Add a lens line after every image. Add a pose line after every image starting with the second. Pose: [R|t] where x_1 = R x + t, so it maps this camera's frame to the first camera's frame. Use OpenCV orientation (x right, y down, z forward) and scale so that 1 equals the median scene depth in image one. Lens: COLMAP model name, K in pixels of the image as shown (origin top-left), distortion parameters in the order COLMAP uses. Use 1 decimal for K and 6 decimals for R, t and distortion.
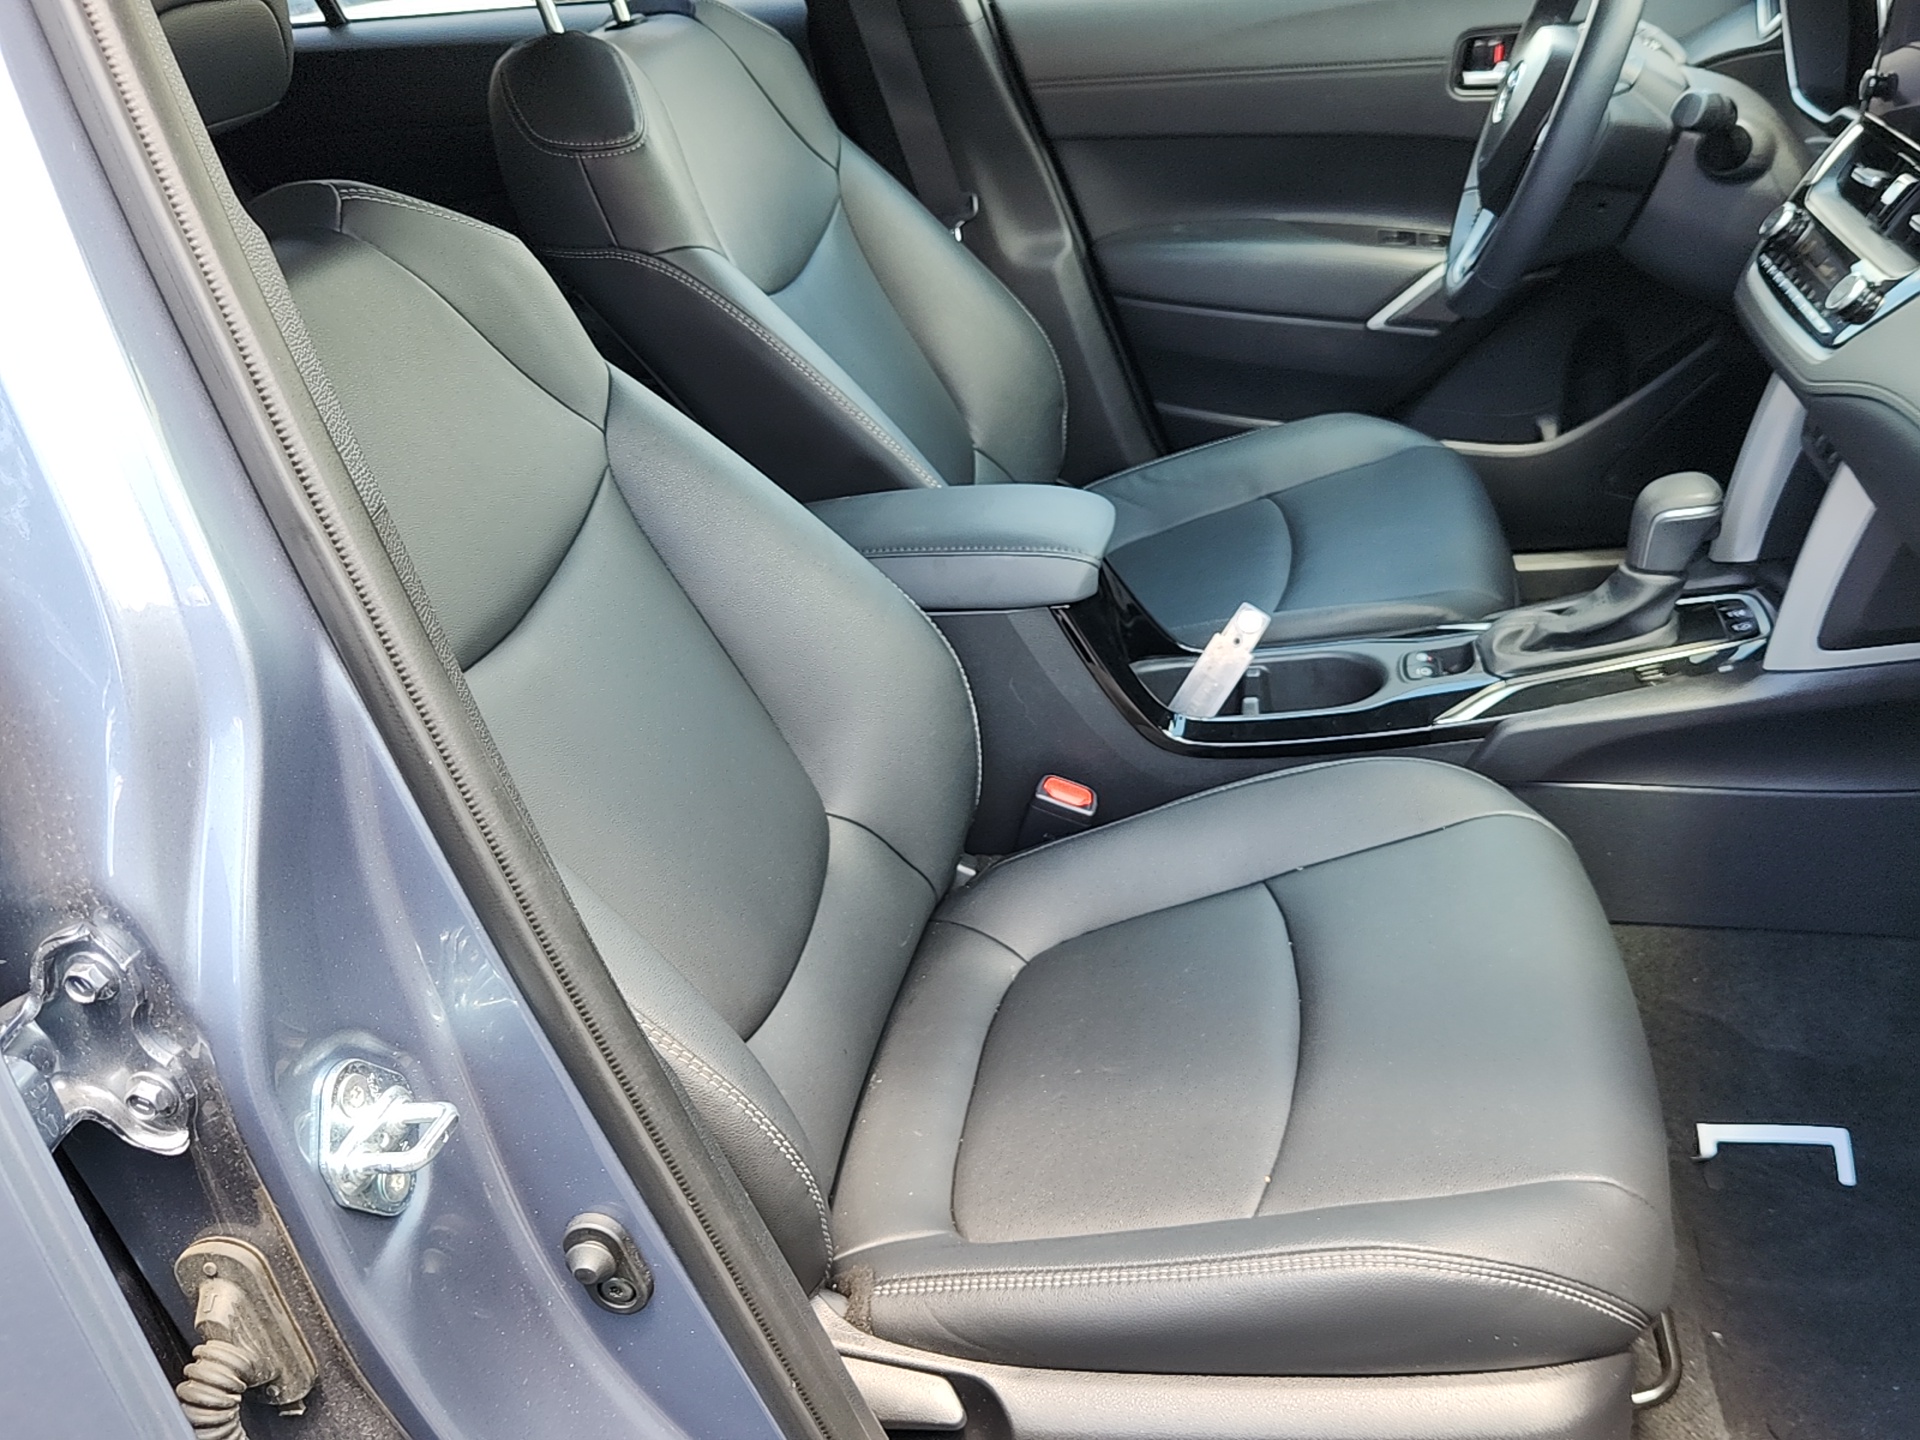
lens RADIAL K [[1914.6, 0, 960.0], [0, 1914.6, 720.0], [0, 0, 1]] dist [0.074492, -0.069047]
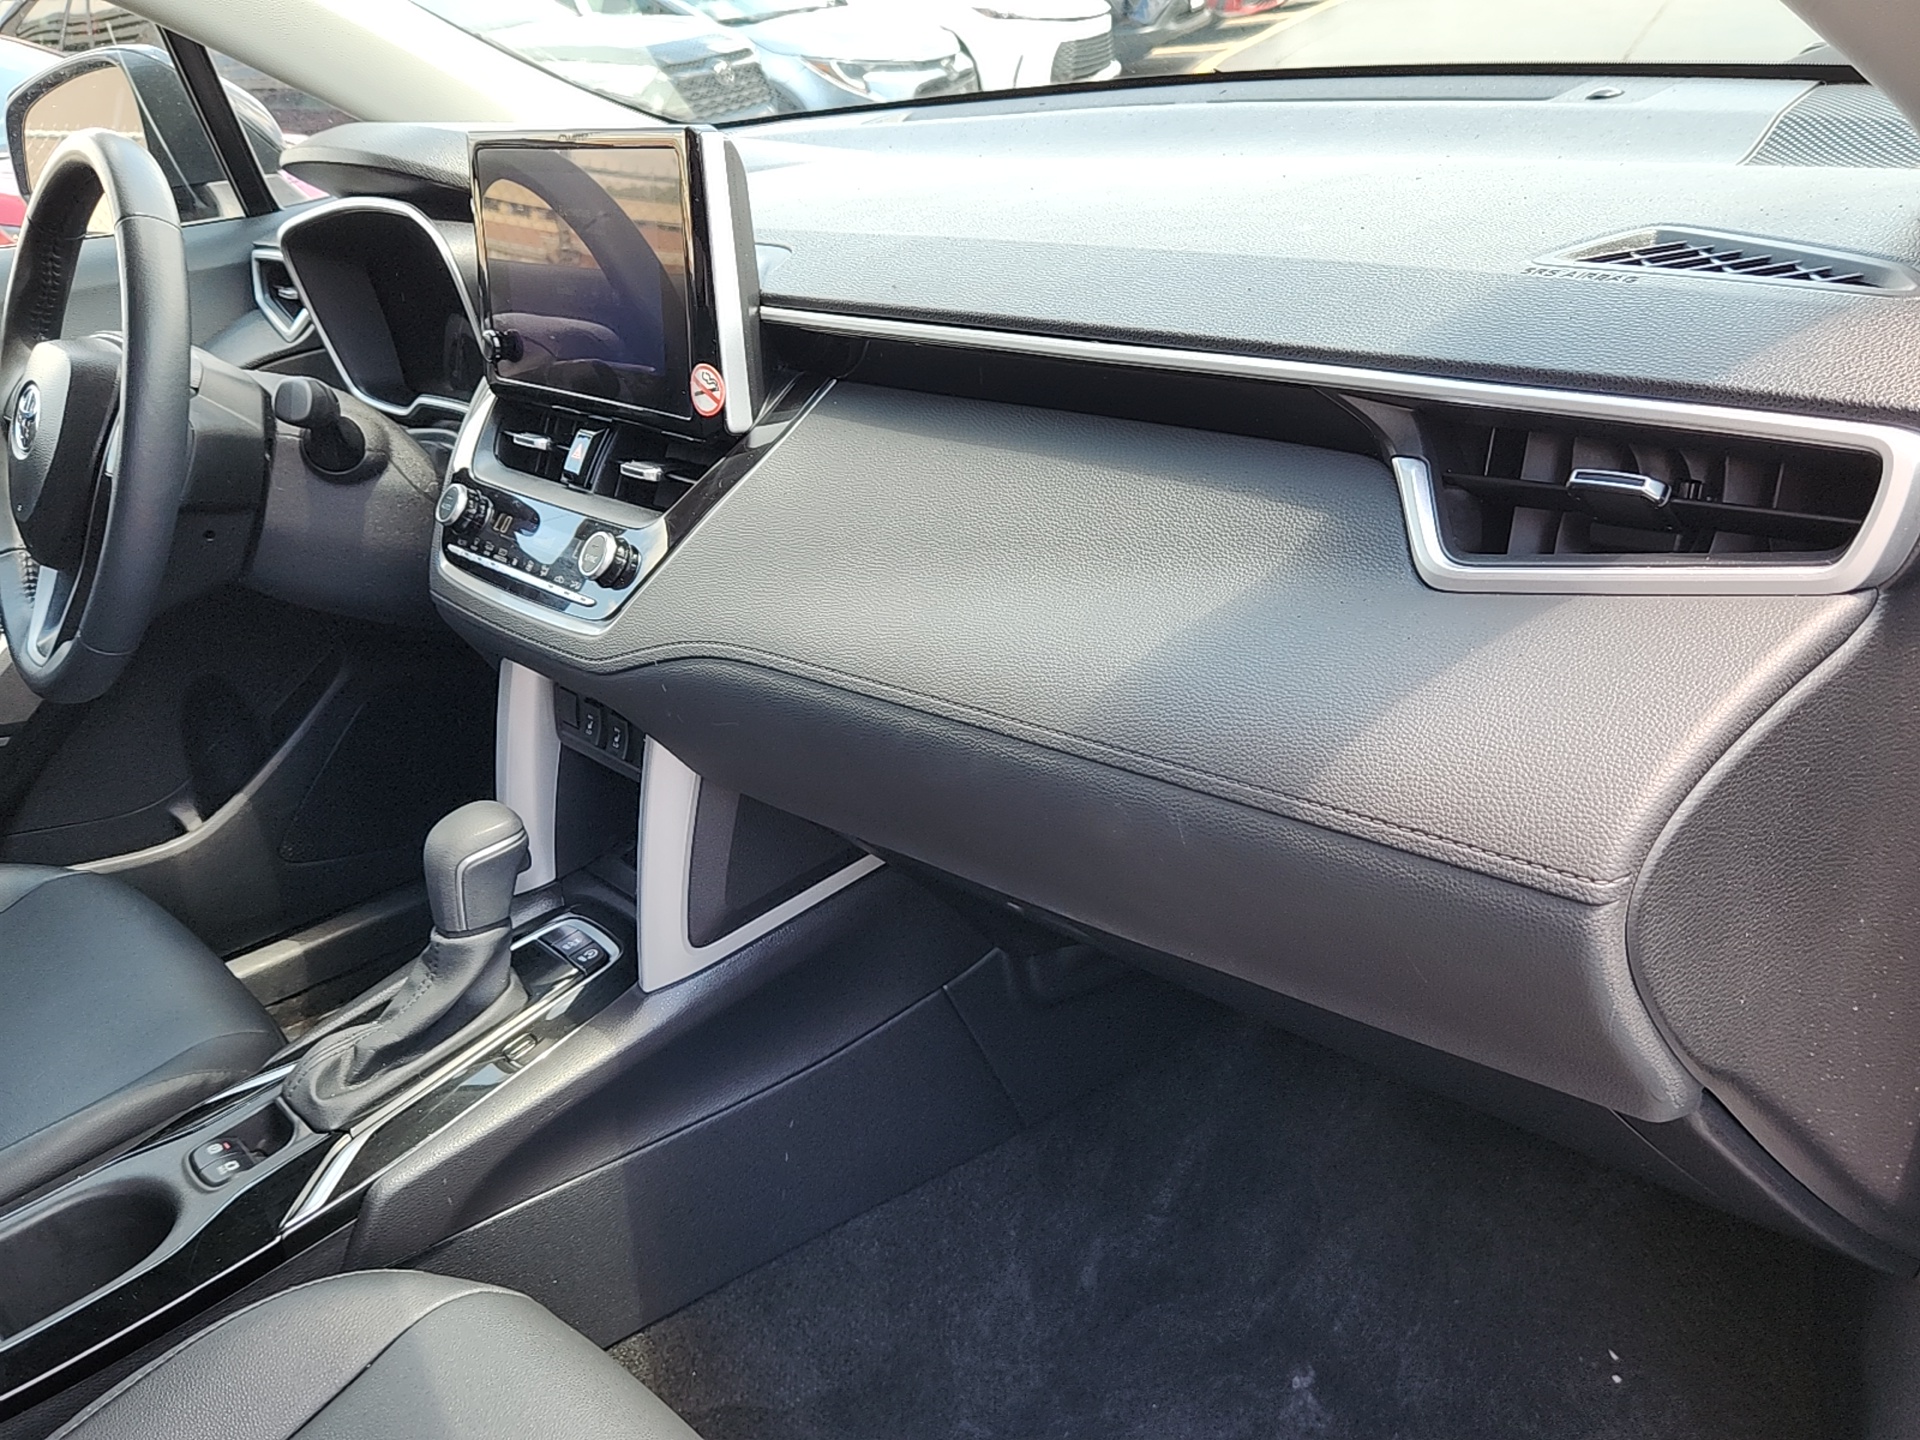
lens RADIAL K [[1709.7, 0, 960.0], [0, 1709.7, 720.0], [0, 0, 1]] dist [0.036224, -0.004572]
pose [[0.630585, -0.248230, 0.735353, -0.019062], [0.376494, 0.926363, -0.010146, -0.072207], [-0.678686, 0.283254, 0.677608, 0.338173]]
